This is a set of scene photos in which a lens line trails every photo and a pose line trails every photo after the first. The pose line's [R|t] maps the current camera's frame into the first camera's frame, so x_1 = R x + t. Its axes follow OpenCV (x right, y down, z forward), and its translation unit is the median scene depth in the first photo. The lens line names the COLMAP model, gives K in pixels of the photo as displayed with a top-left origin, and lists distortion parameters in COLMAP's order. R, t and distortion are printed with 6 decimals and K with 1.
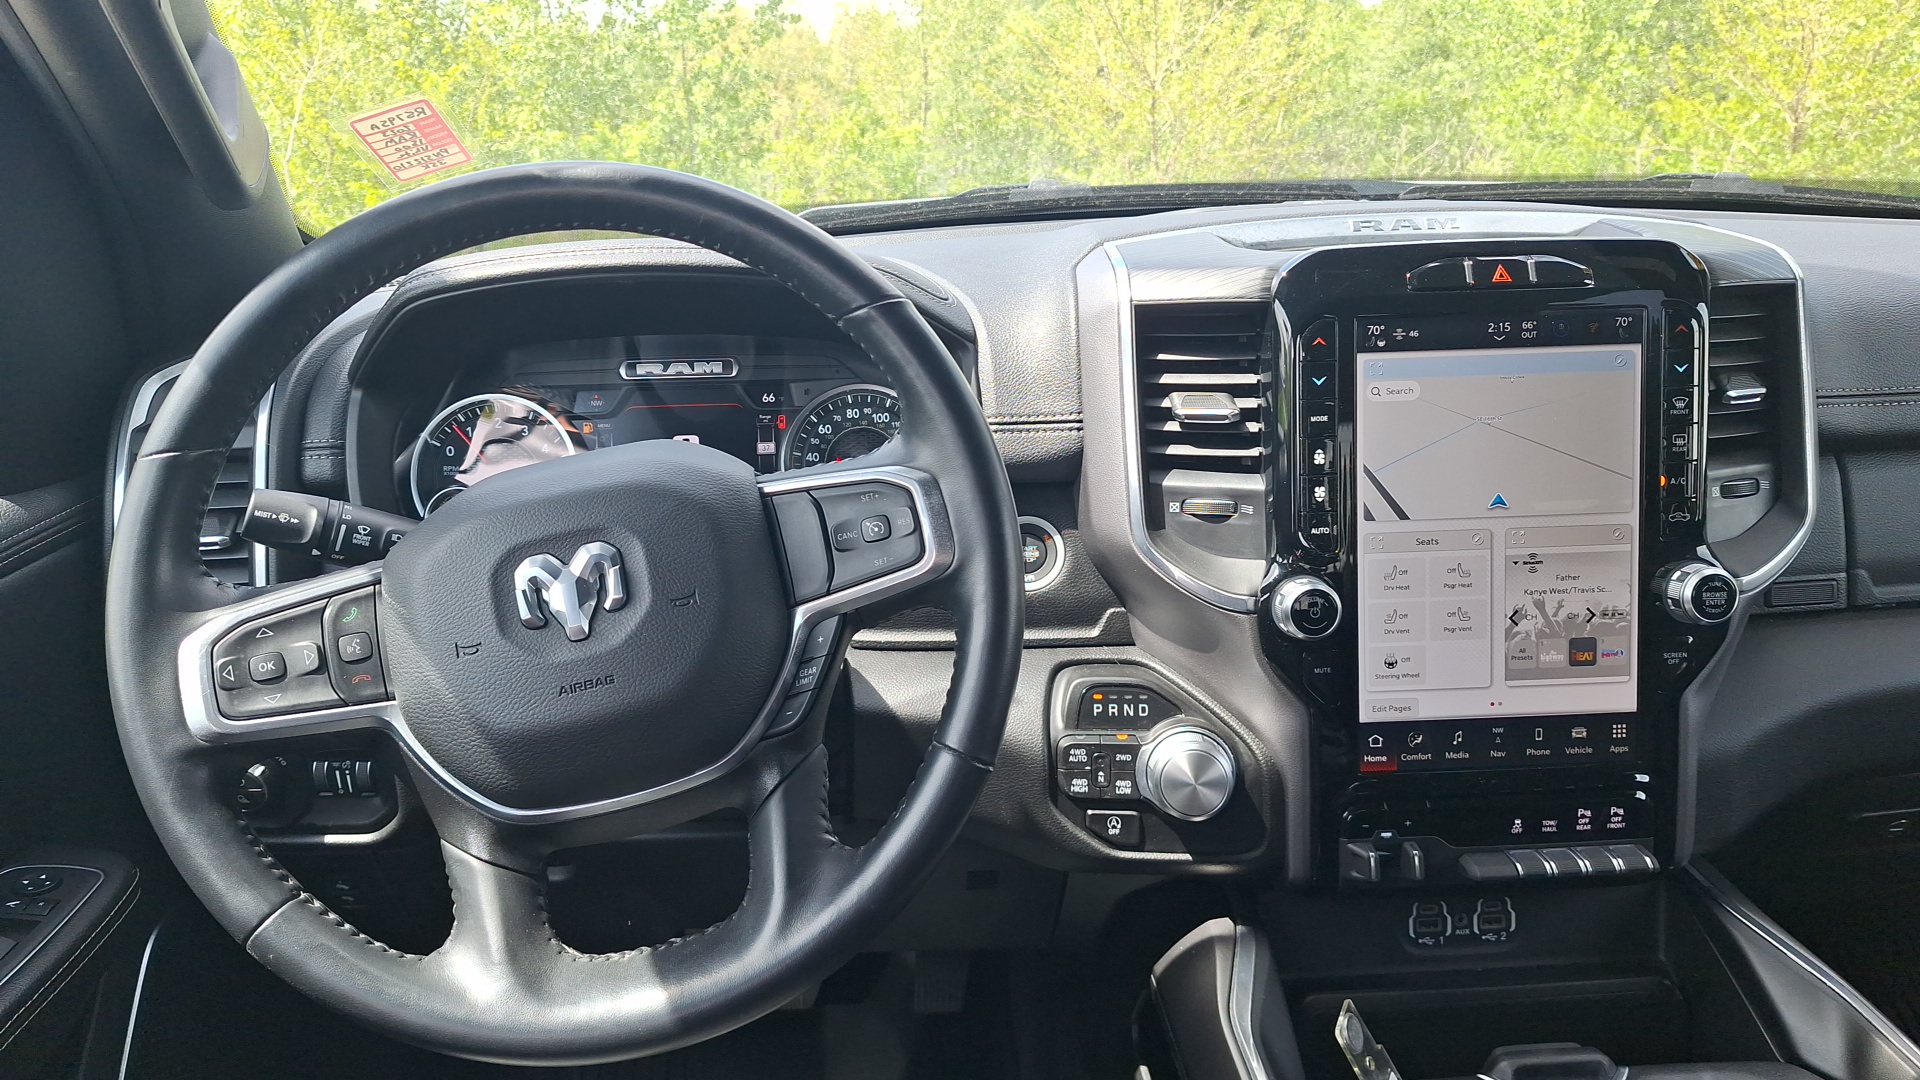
lens RADIAL K [[1326.9, 0, 962.7], [0, 1326.9, 497.9], [0, 0, 1]] dist [0.109174, -0.116283]
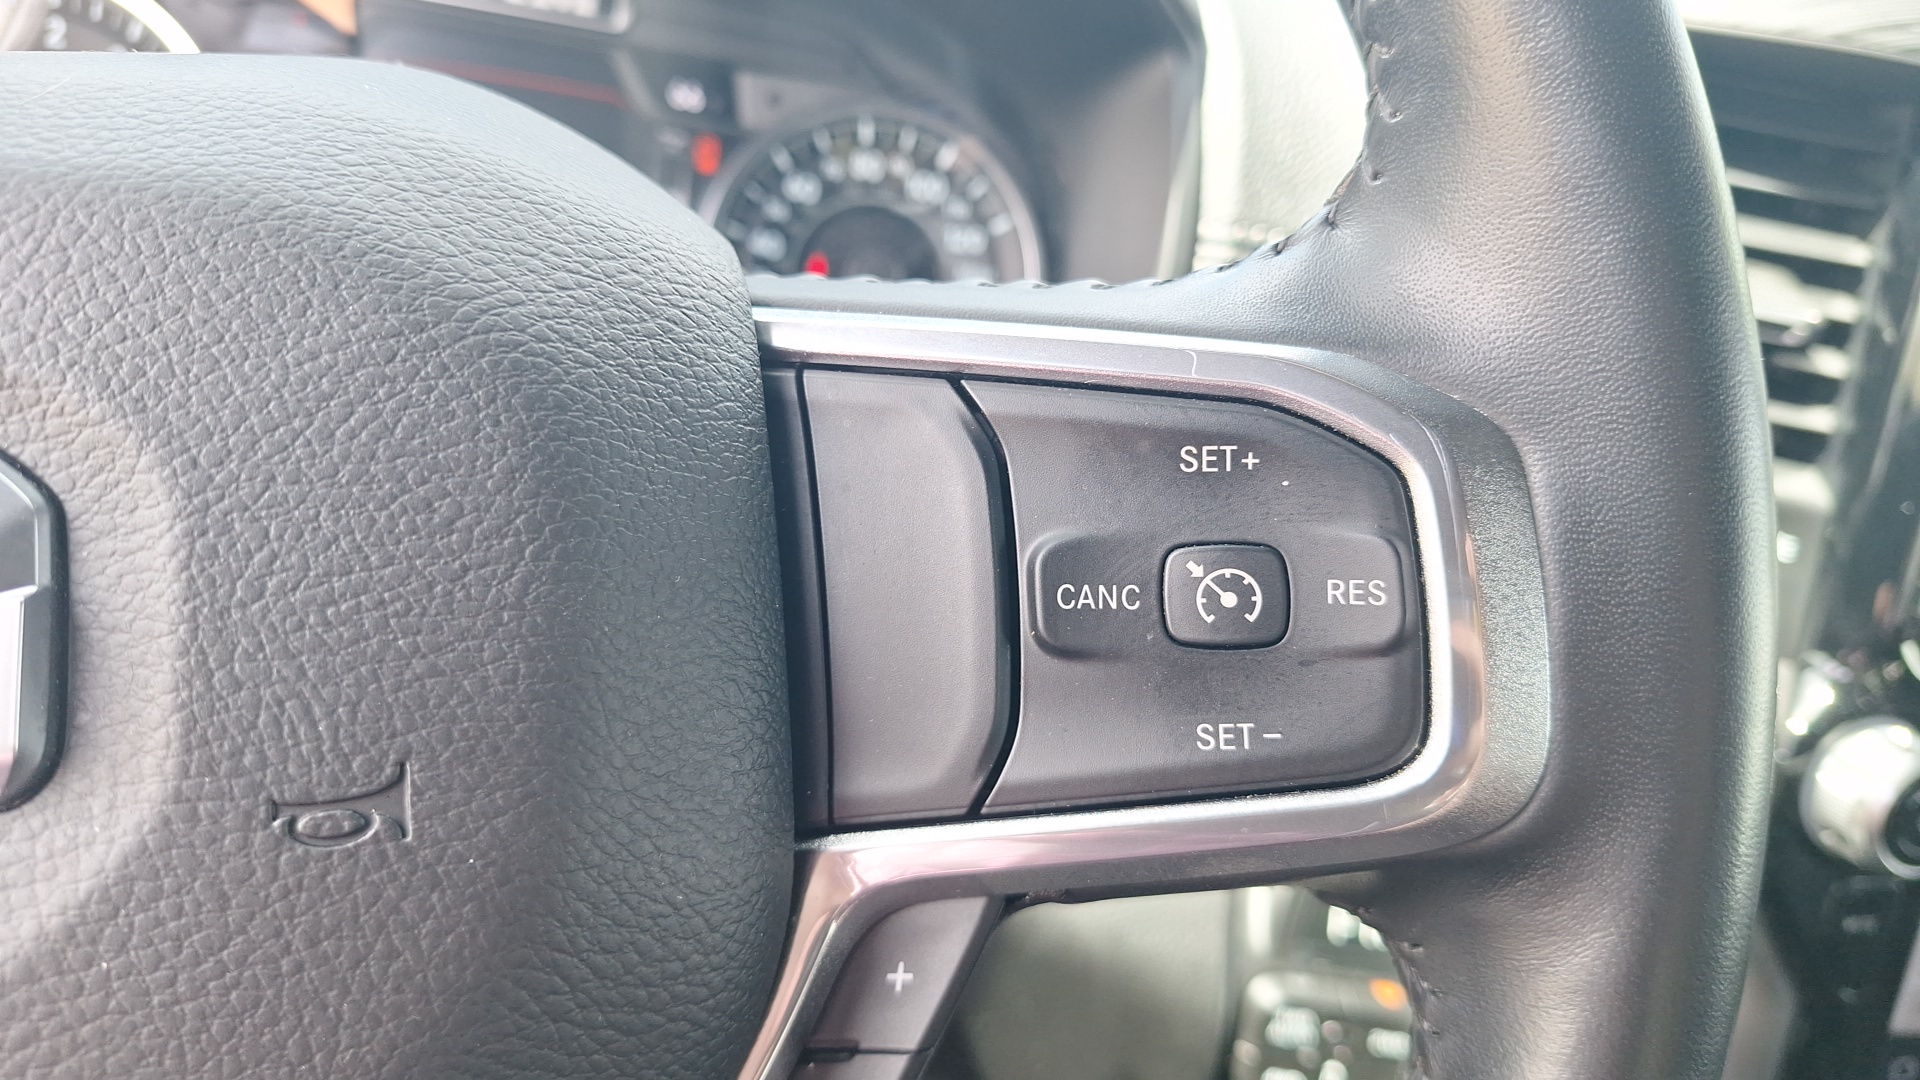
lens RADIAL K [[1353.4, 0, 972.2], [0, 1353.4, 517.1], [0, 0, 1]] dist [0.082138, -0.098278]
pose [[0.975762, 0.160807, 0.148421, -0.145393], [-0.179048, 0.976618, 0.118990, -0.009846], [-0.125816, -0.142681, 0.981740, 0.748524]]
